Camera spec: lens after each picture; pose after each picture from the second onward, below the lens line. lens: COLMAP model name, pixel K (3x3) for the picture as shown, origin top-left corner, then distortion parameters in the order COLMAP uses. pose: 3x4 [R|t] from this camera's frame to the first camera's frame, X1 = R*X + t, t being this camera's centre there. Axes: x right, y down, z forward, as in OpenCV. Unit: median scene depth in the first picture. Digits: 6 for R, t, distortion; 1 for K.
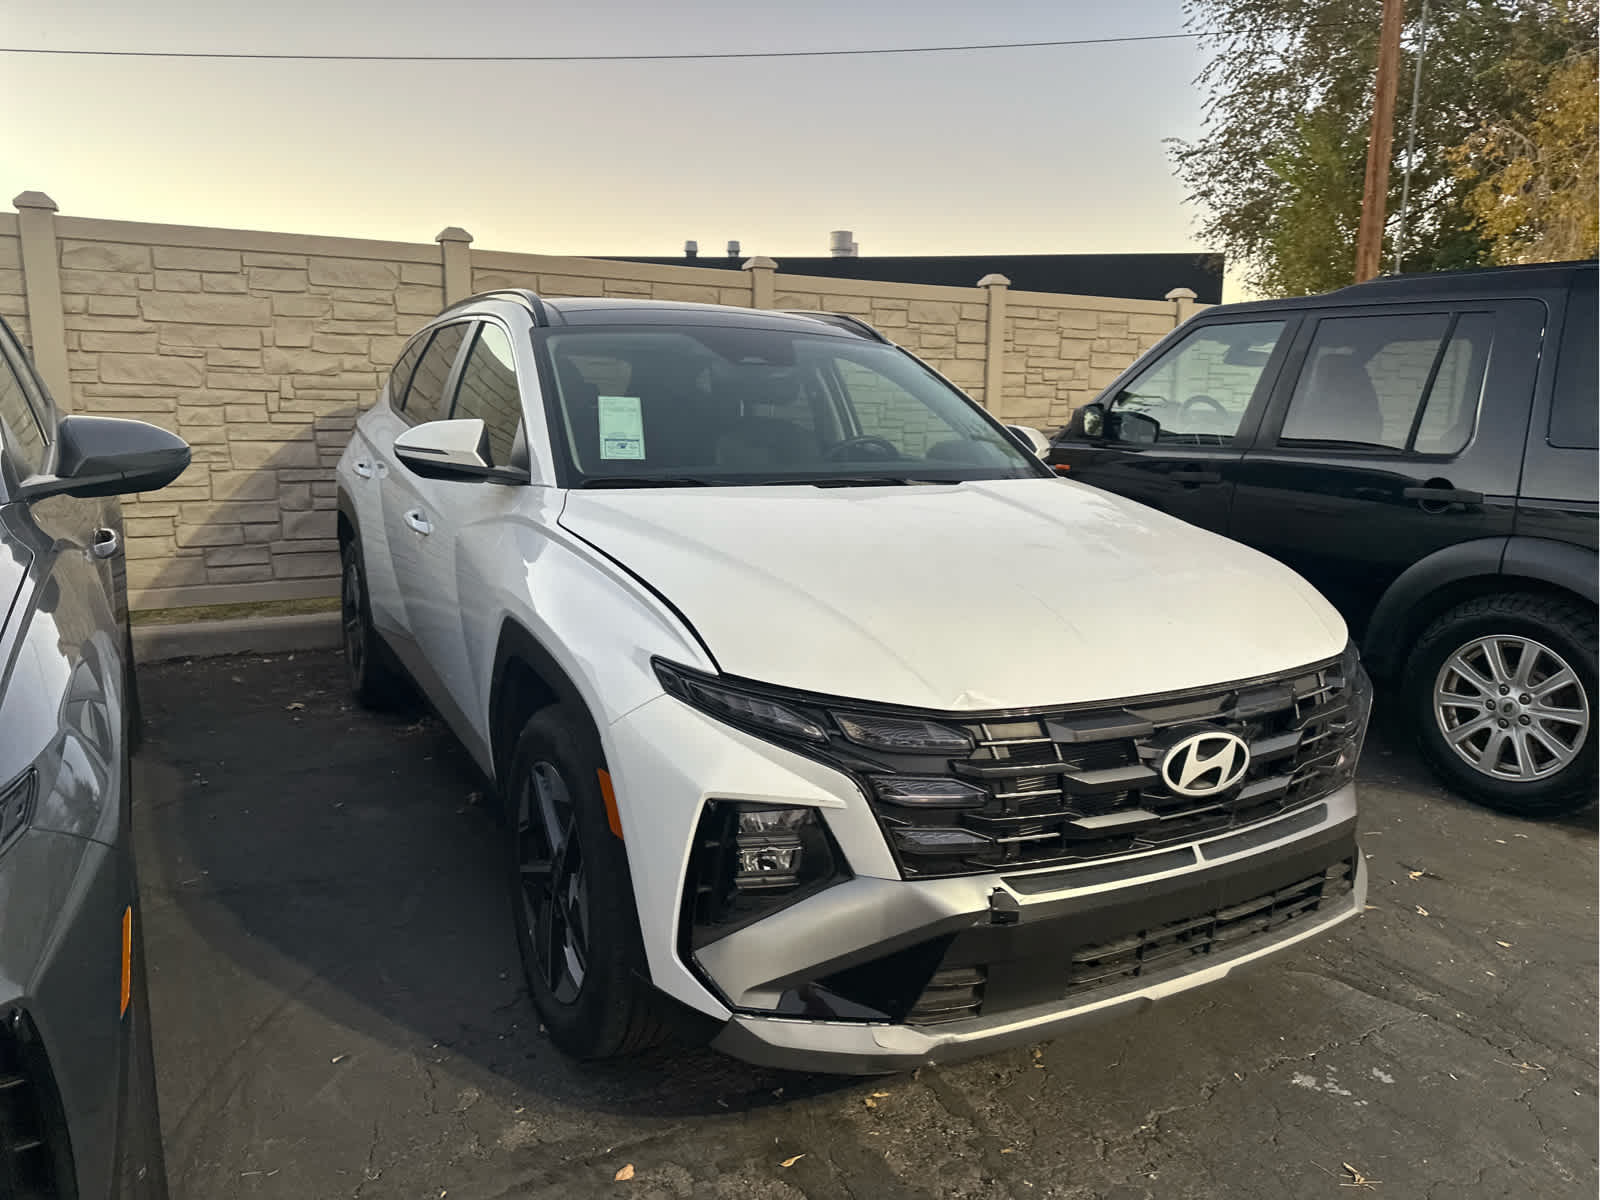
lens RADIAL K [[1111.4, 0, 809.5], [0, 1111.4, 610.5], [0, 0, 1]] dist [0.029121, -0.034075]
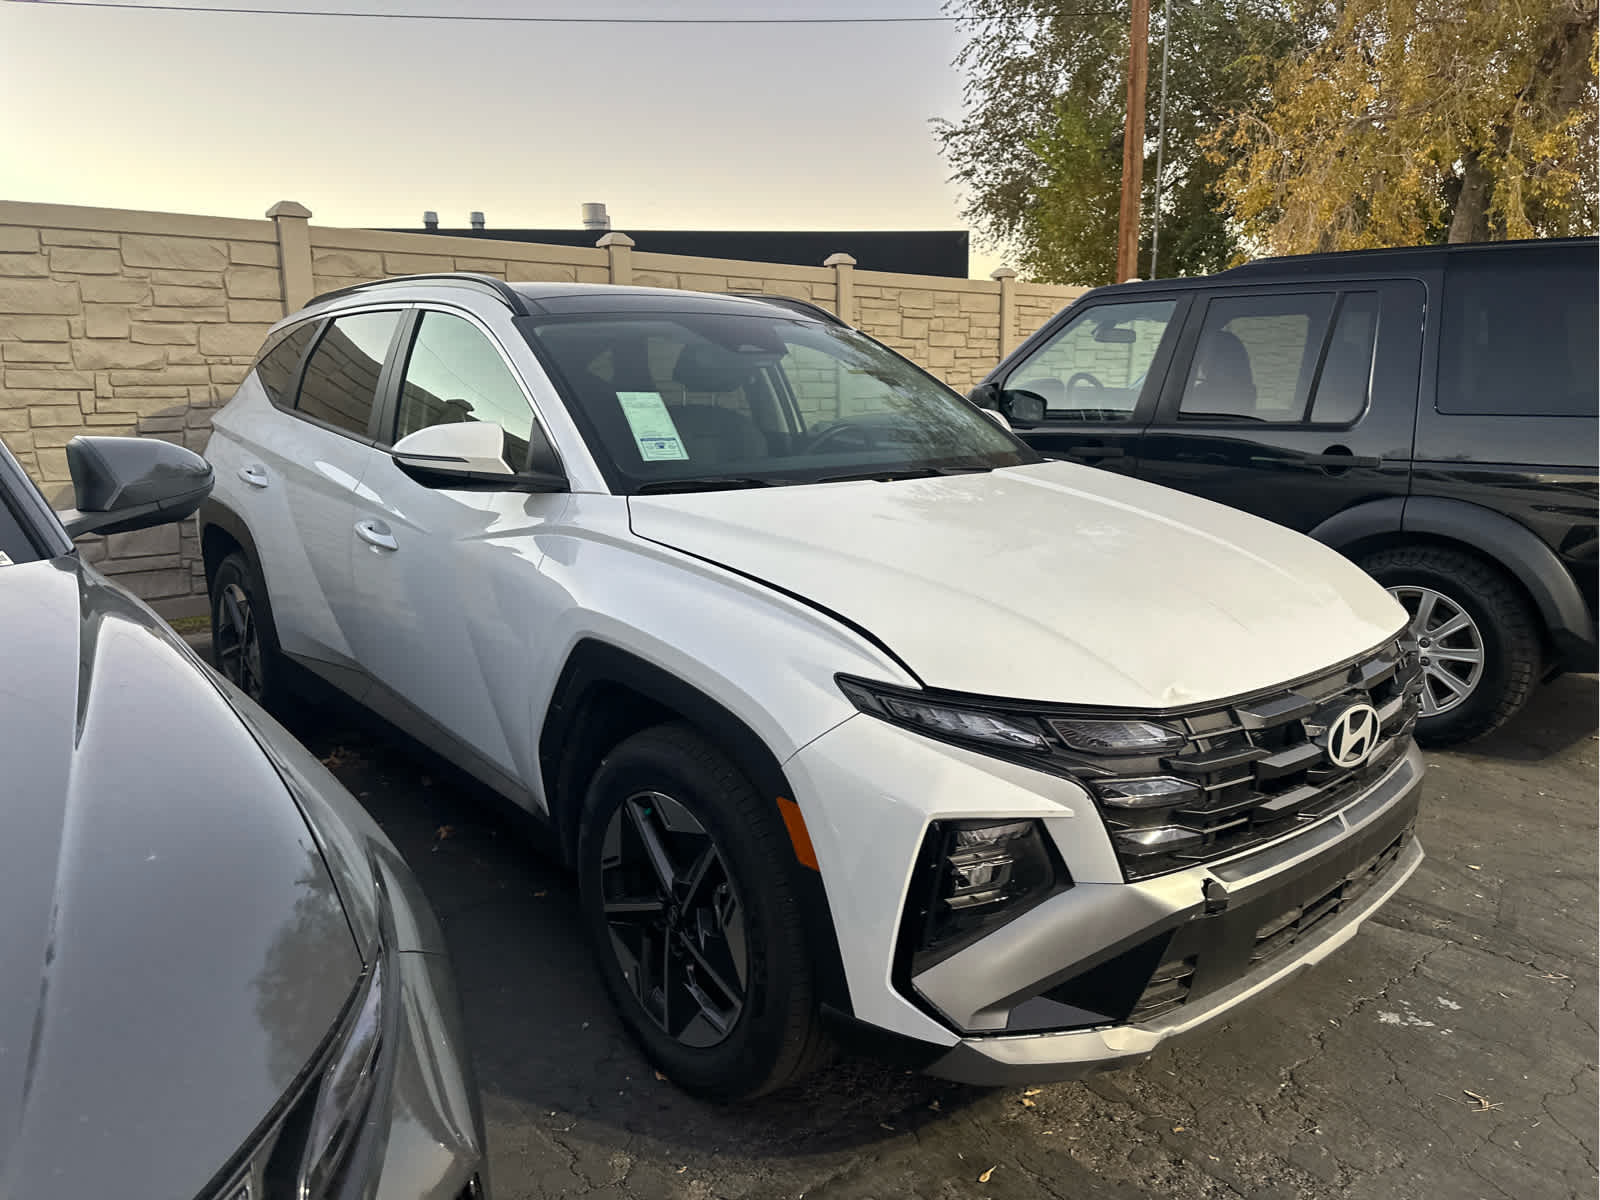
lens RADIAL K [[1111.4, 0, 809.5], [0, 1111.4, 610.5], [0, 0, 1]] dist [0.029121, -0.034075]
pose [[0.976291, -0.065556, 0.206297, -0.207219], [0.061242, 0.997751, 0.027235, -0.023371], [-0.207619, -0.013955, 0.978110, 0.048946]]
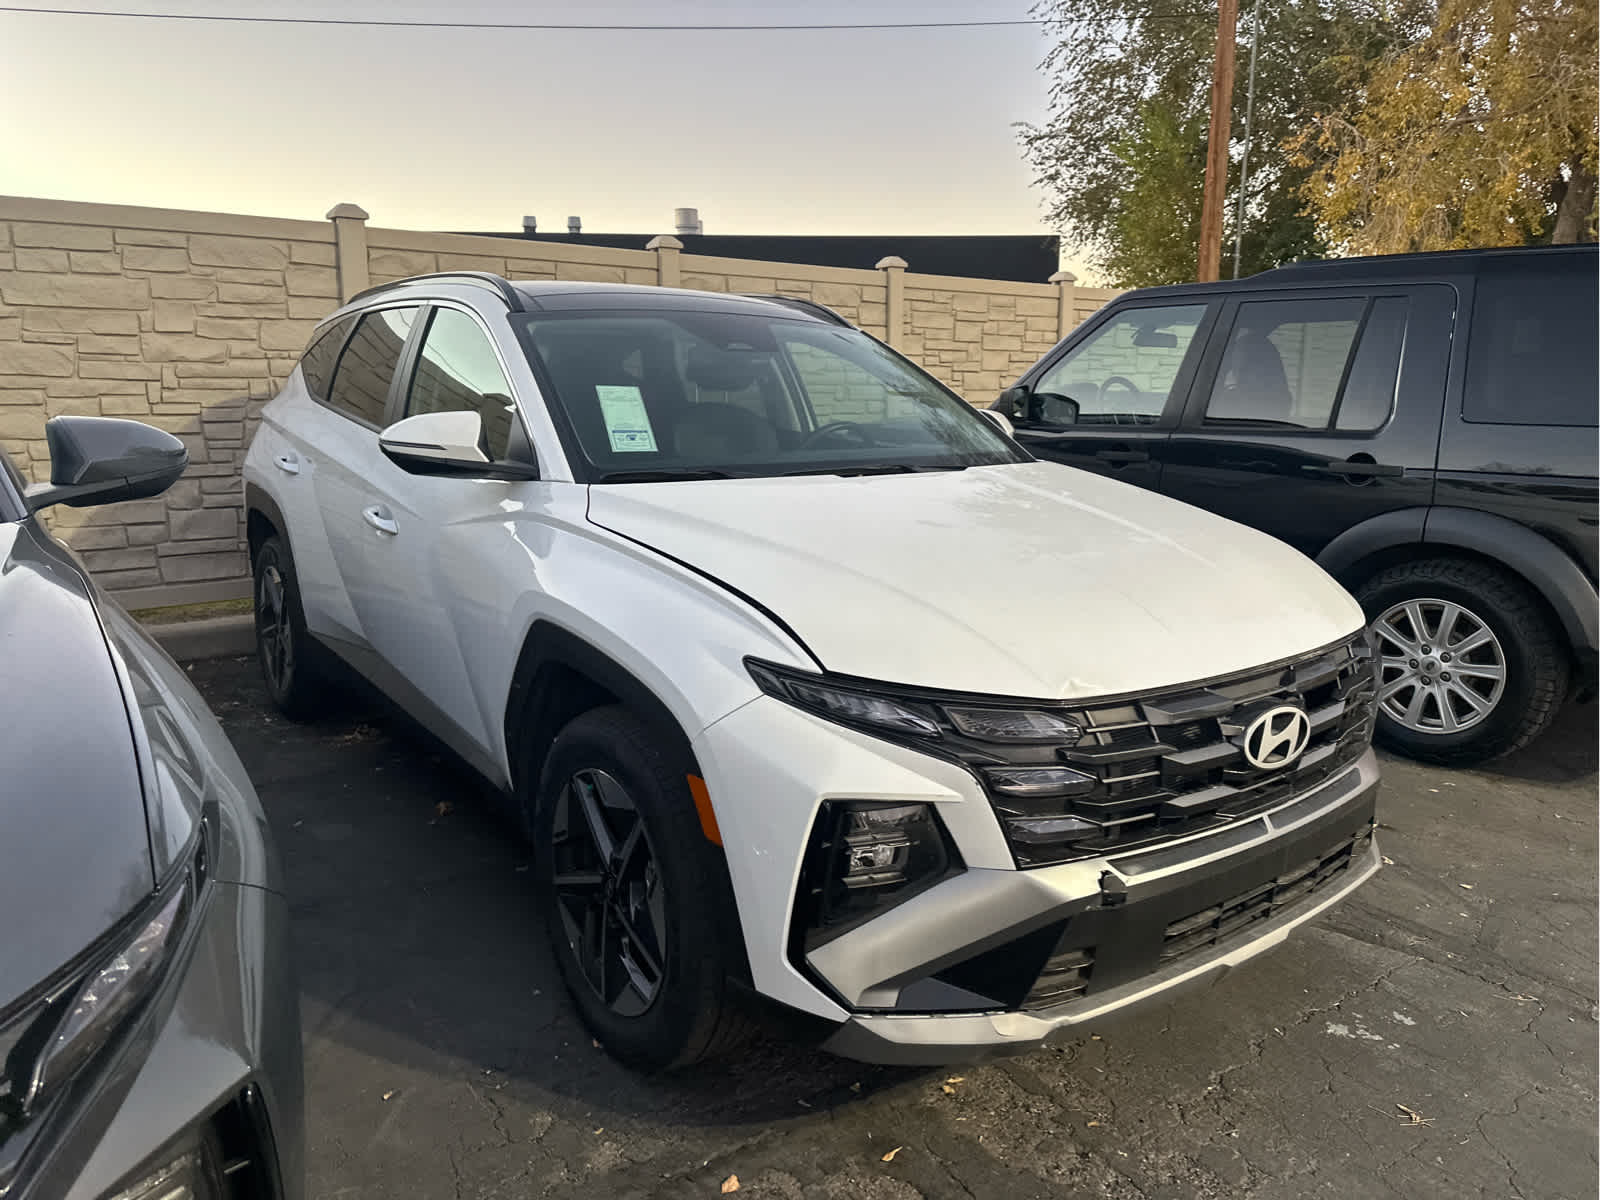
lens RADIAL K [[1111.4, 0, 809.5], [0, 1111.4, 610.5], [0, 0, 1]] dist [0.029121, -0.034075]
pose [[0.990517, -0.036924, 0.132332, -0.124144], [0.034615, 0.999206, 0.019703, -0.009823], [-0.132955, -0.014935, 0.991010, 0.016386]]
